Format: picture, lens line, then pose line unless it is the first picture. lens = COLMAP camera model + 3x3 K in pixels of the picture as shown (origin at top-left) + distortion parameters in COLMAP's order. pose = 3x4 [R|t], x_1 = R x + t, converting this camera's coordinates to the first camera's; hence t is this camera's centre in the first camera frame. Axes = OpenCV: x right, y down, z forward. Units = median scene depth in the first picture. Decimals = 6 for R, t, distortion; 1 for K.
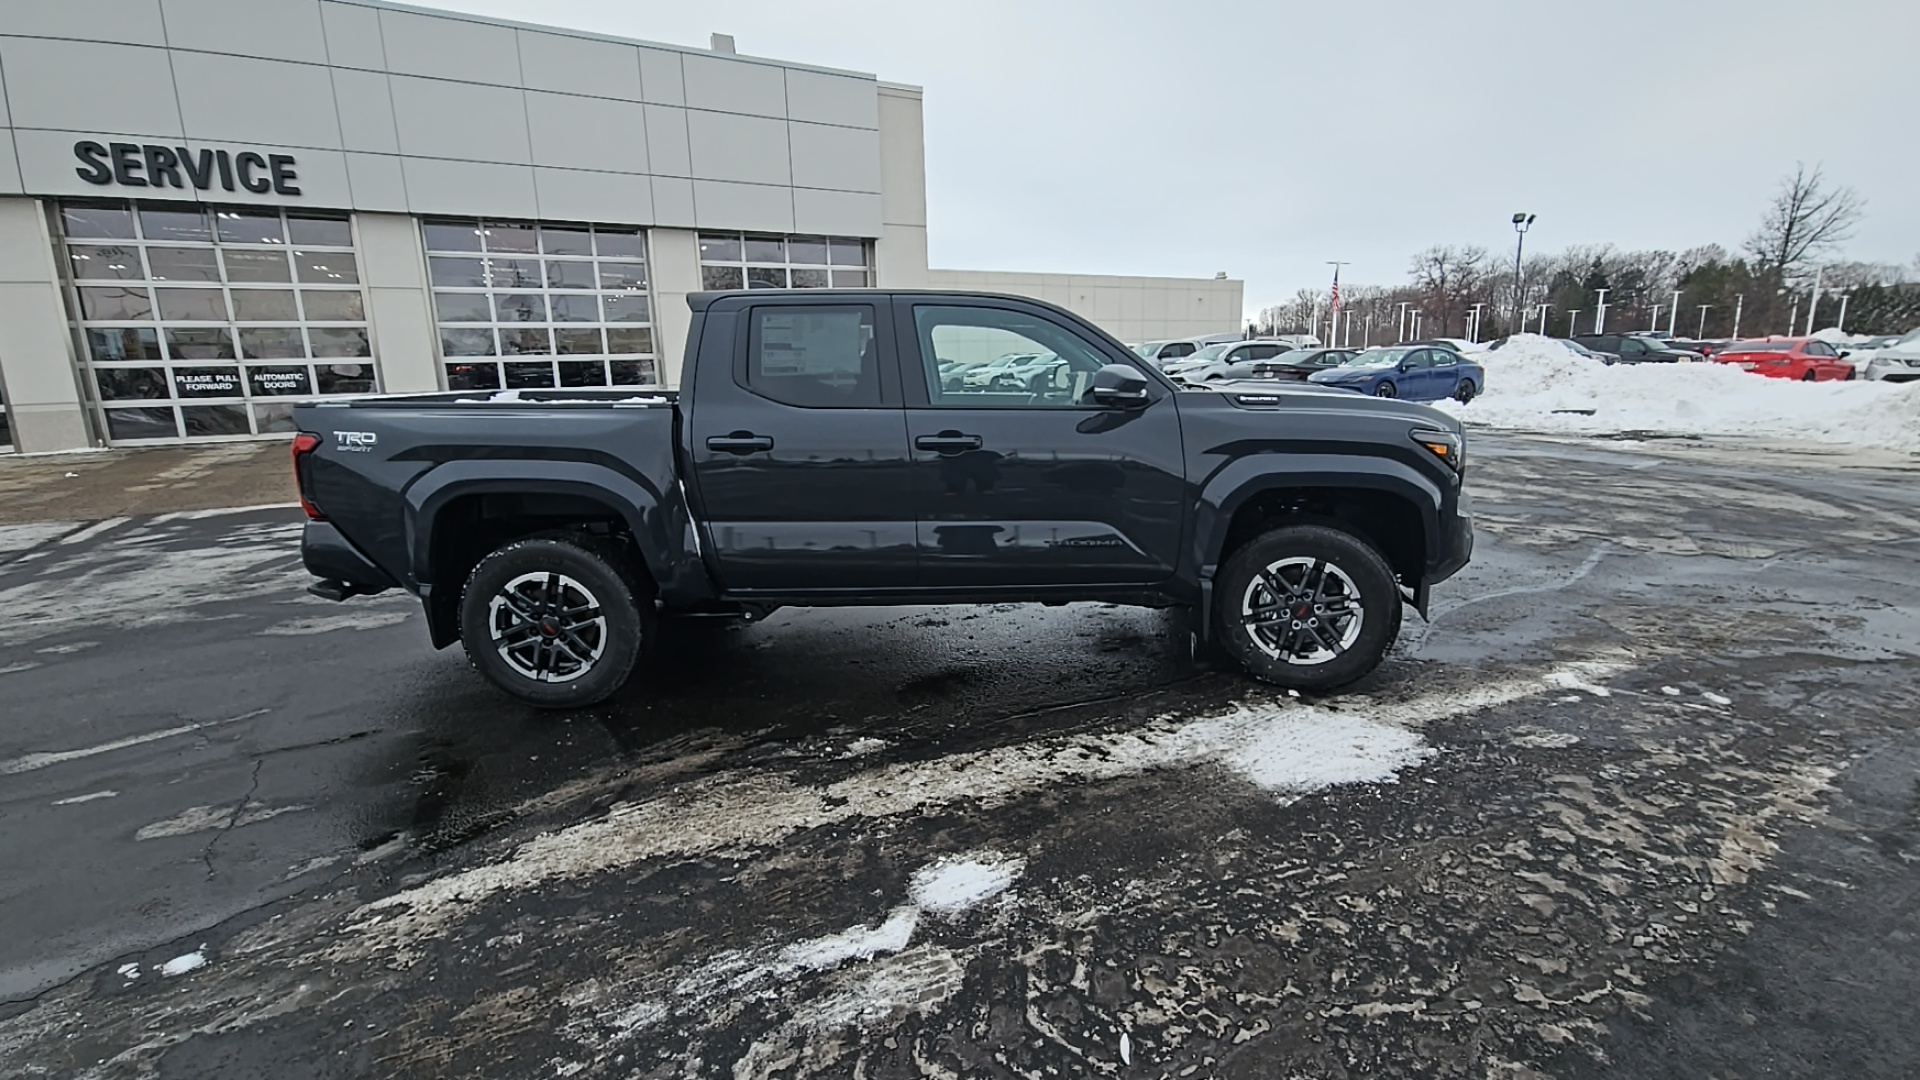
lens RADIAL K [[880.3, 0, 1034.7], [0, 880.3, 549.9], [0, 0, 1]] dist [0.000631, -0.000983]
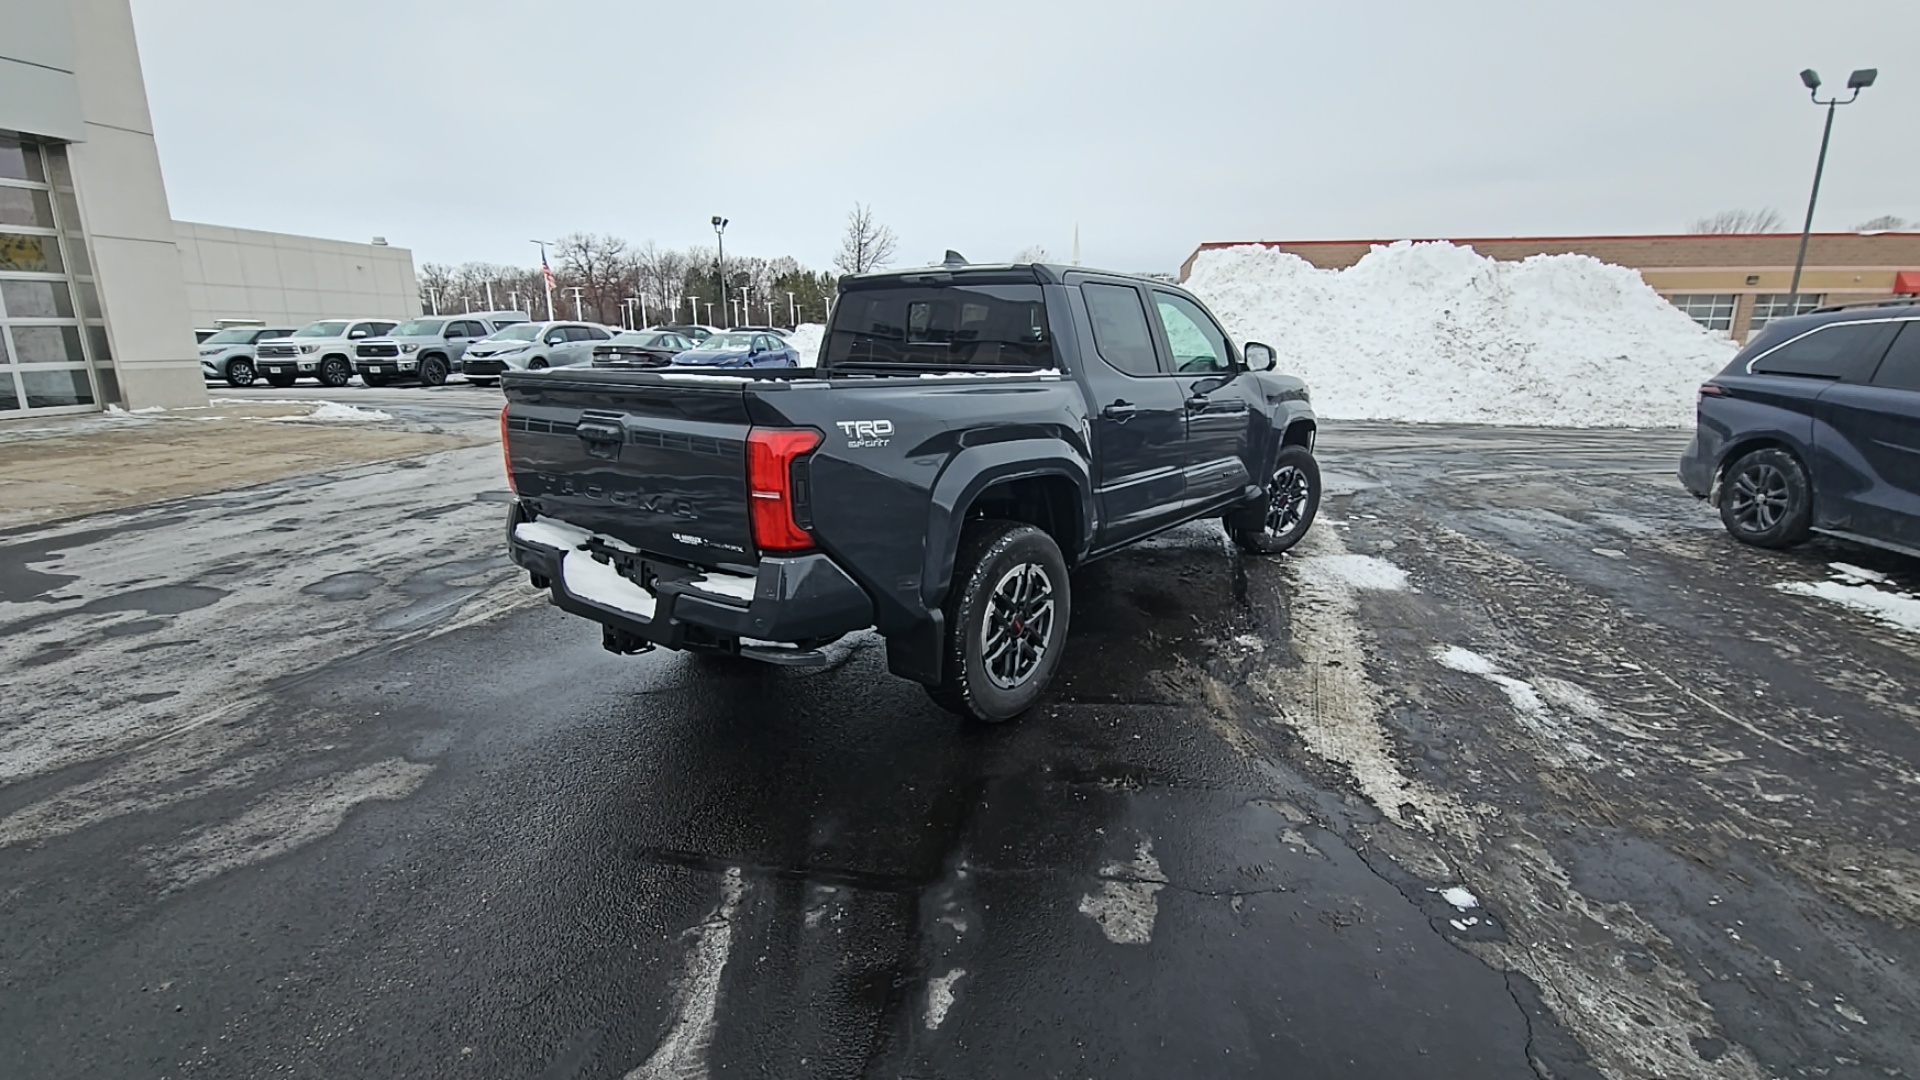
lens RADIAL K [[826.2, 0, 1038.6], [0, 826.2, 530.8], [0, 0, 1]] dist [-0.000022, 0.000040]
pose [[0.606948, -0.162601, 0.777930, -1.238231], [0.155918, 0.984186, 0.084063, -0.079104], [-0.779297, 0.070272, 0.622702, 0.466996]]
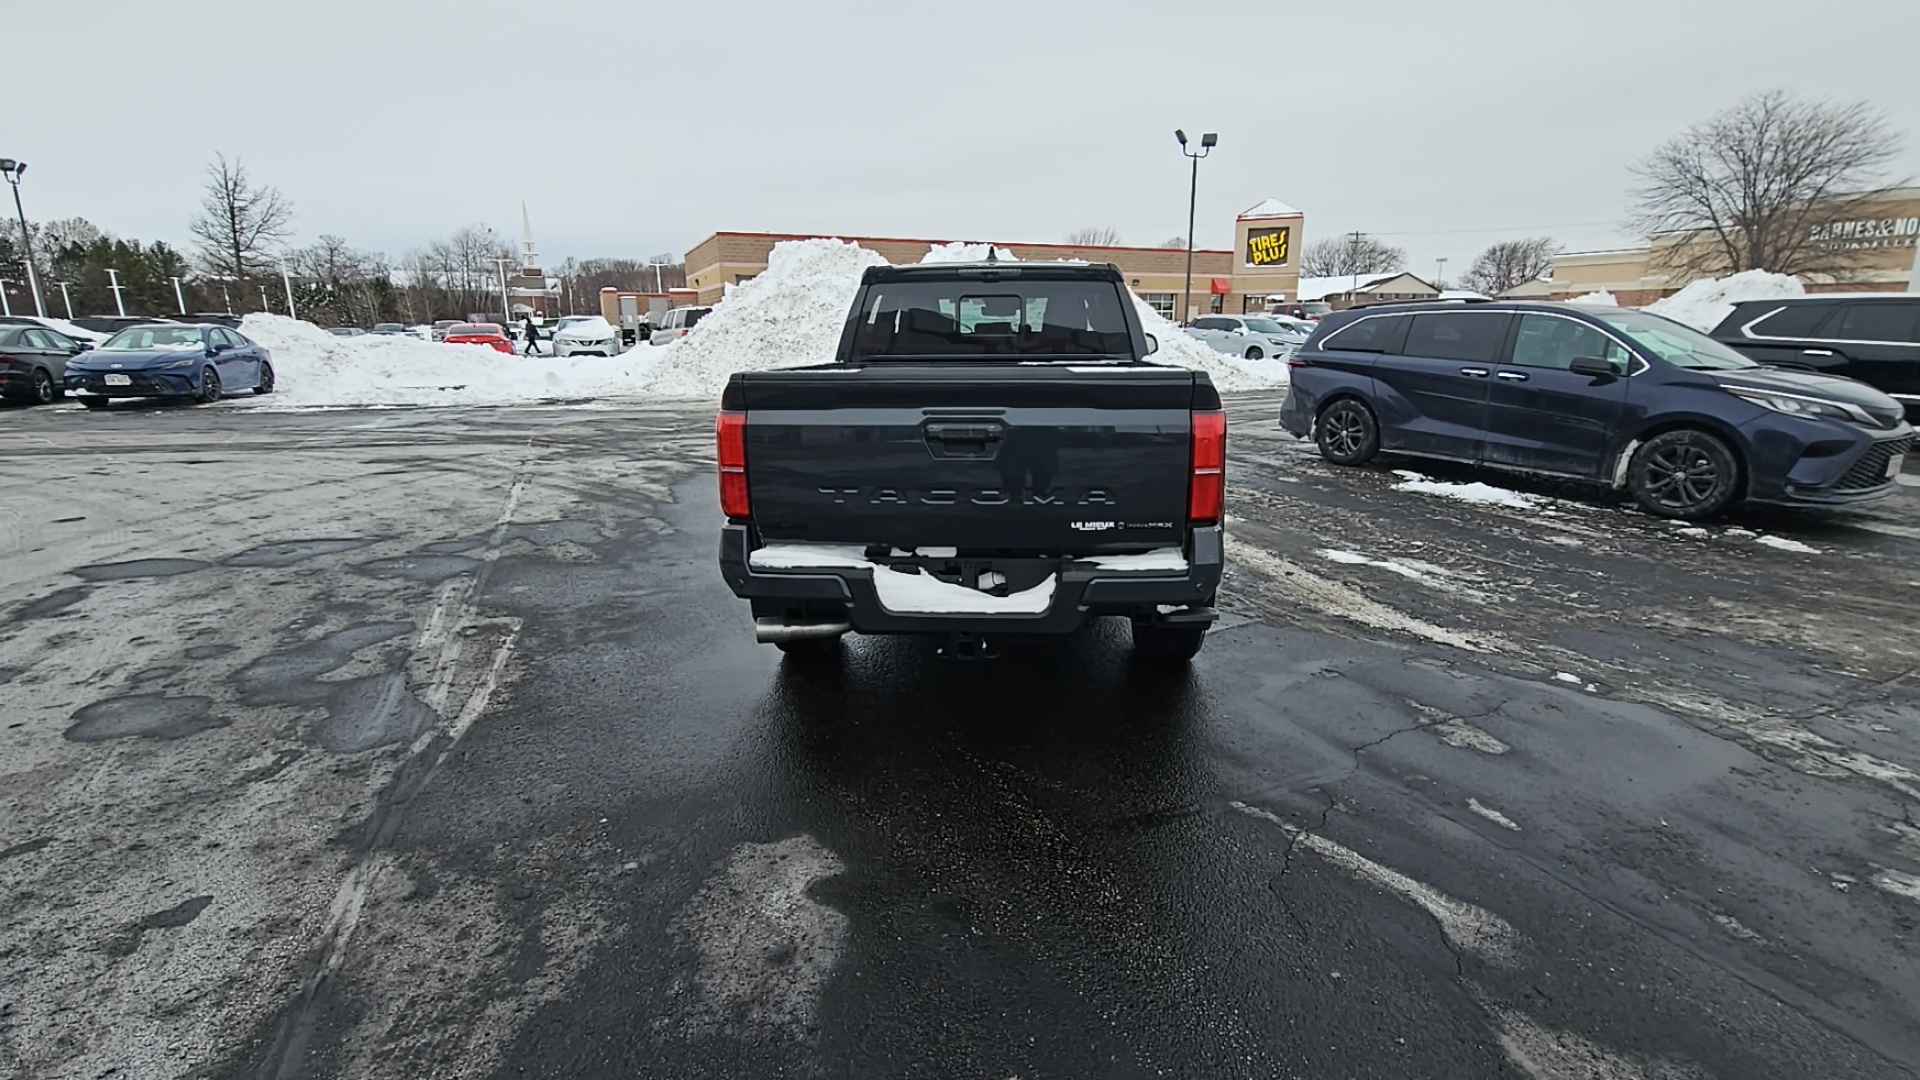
lens RADIAL K [[792.0, 0, 1009.2], [0, 792.0, 539.2], [0, 0, 1]] dist [0.000681, -0.000882]
pose [[0.098574, -0.240507, 0.965629, -1.556947], [0.213269, 0.952915, 0.215569, -0.215104], [-0.972008, 0.184689, 0.145226, 1.113481]]
